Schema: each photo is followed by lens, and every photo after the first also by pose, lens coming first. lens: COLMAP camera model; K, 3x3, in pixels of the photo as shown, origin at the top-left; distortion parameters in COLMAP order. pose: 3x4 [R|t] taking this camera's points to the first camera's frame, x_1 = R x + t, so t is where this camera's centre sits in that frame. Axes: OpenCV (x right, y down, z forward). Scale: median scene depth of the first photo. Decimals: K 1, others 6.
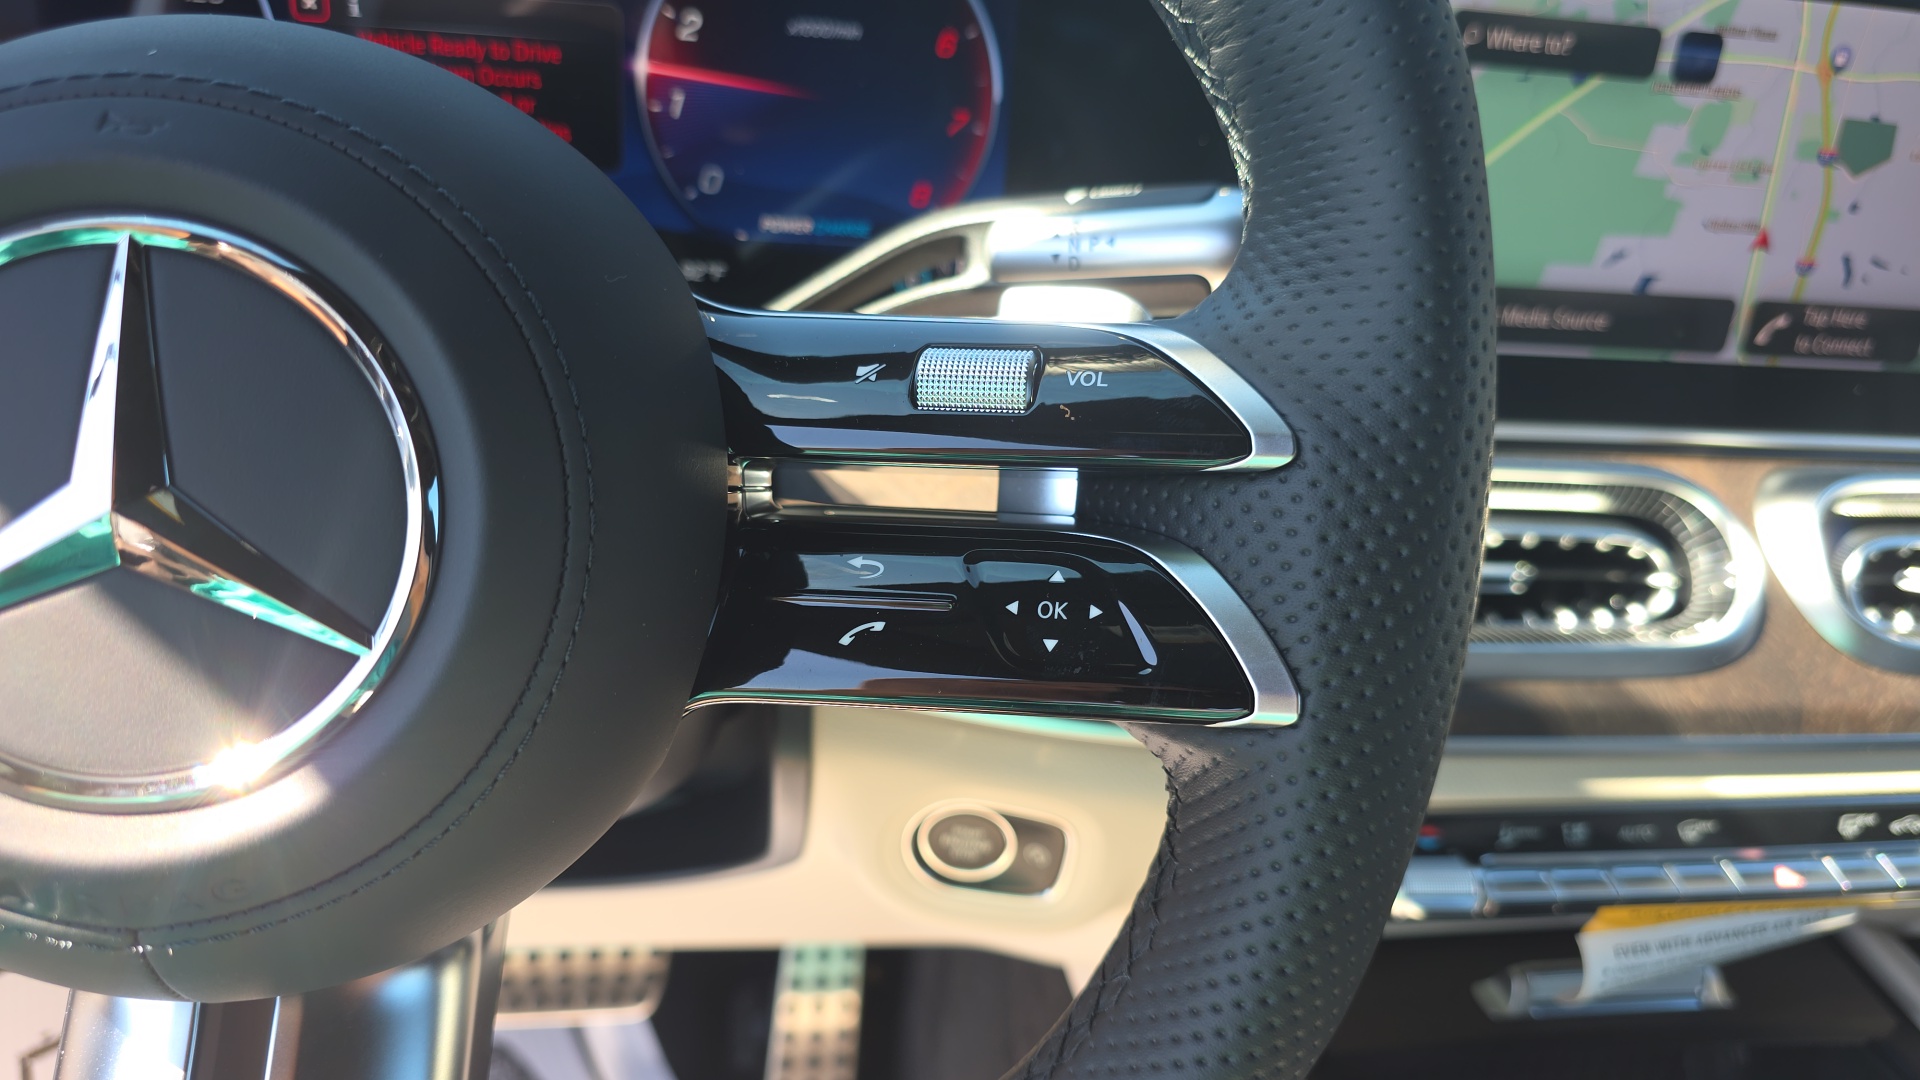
lens RADIAL K [[1381.3, 0, 949.0], [0, 1381.3, 547.8], [0, 0, 1]] dist [0.010037, -0.045754]
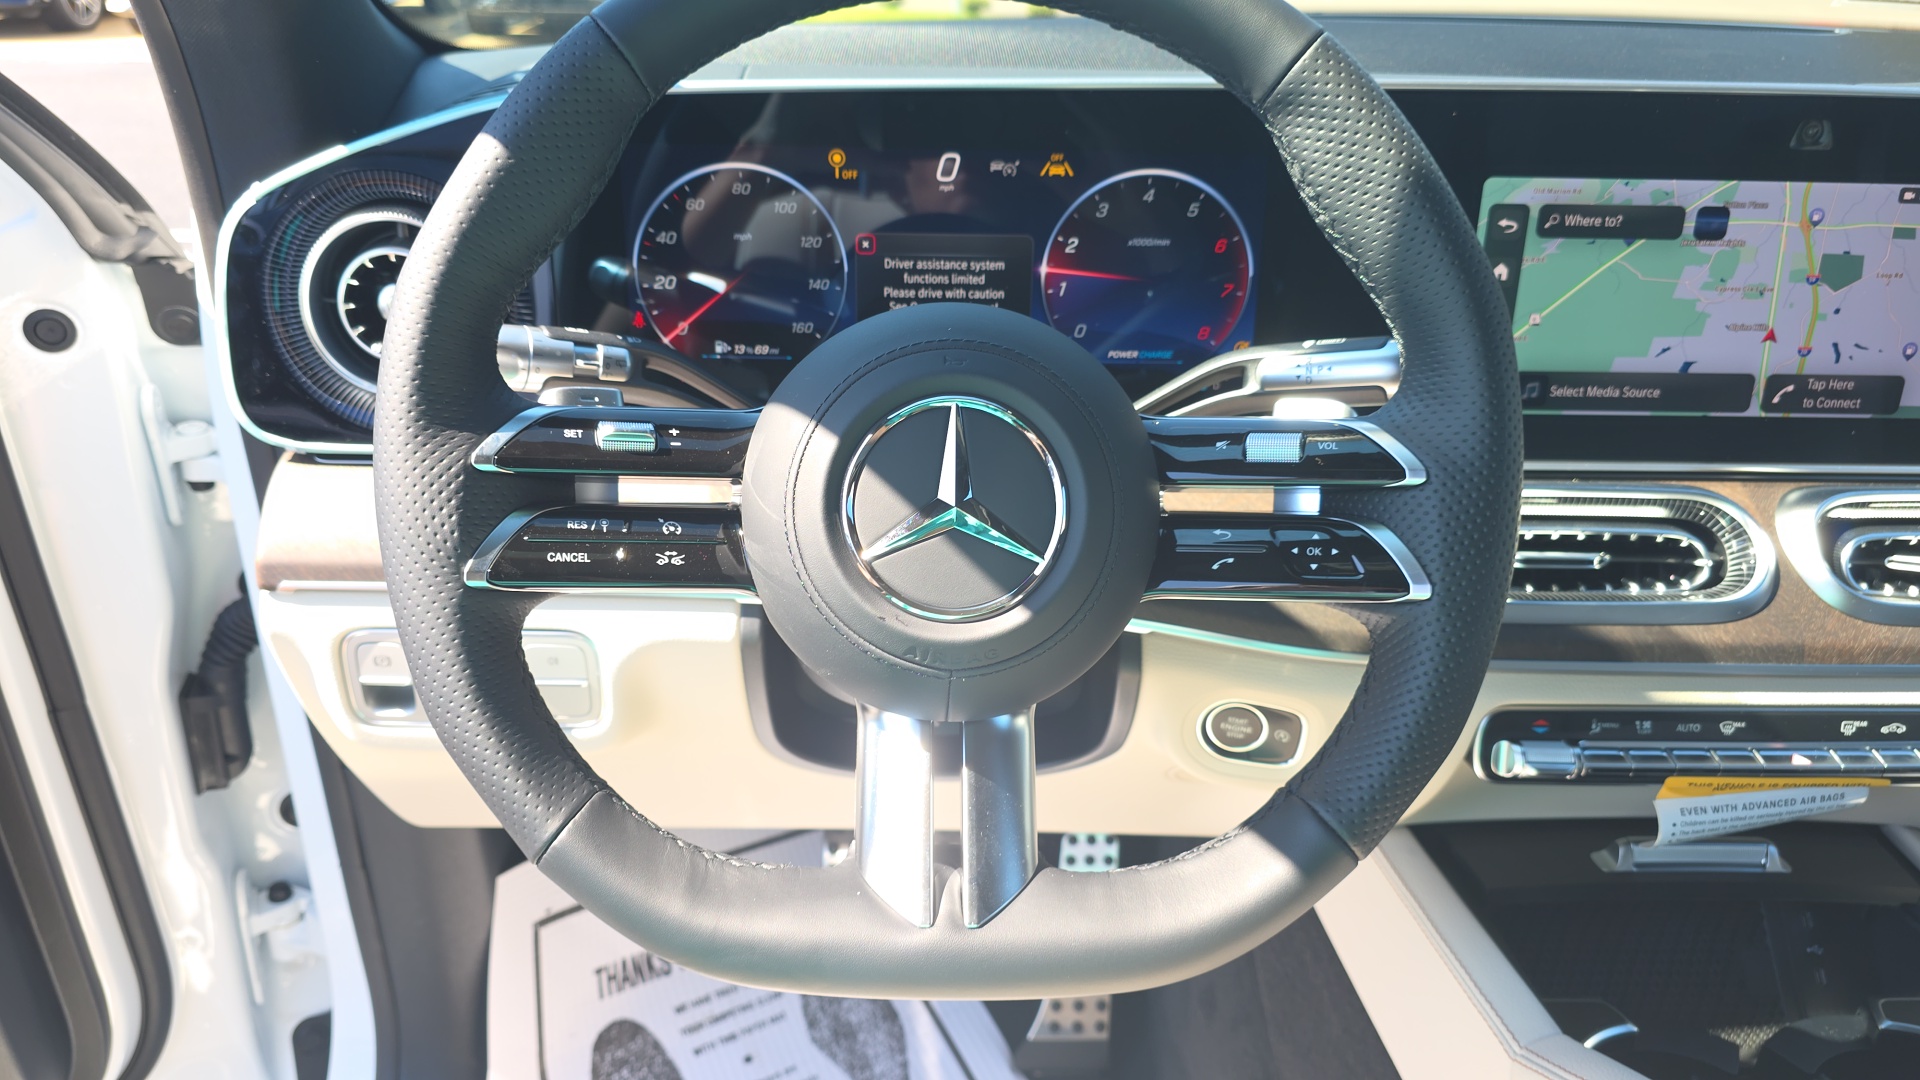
lens RADIAL K [[1322.9, 0, 928.4], [0, 1322.9, 526.6], [0, 0, 1]] dist [0.029188, -0.043080]
pose [[0.988561, -0.014275, -0.150142, -0.104648], [0.006922, 0.998756, -0.049384, 0.051308], [0.150661, 0.047780, 0.987430, -0.575984]]
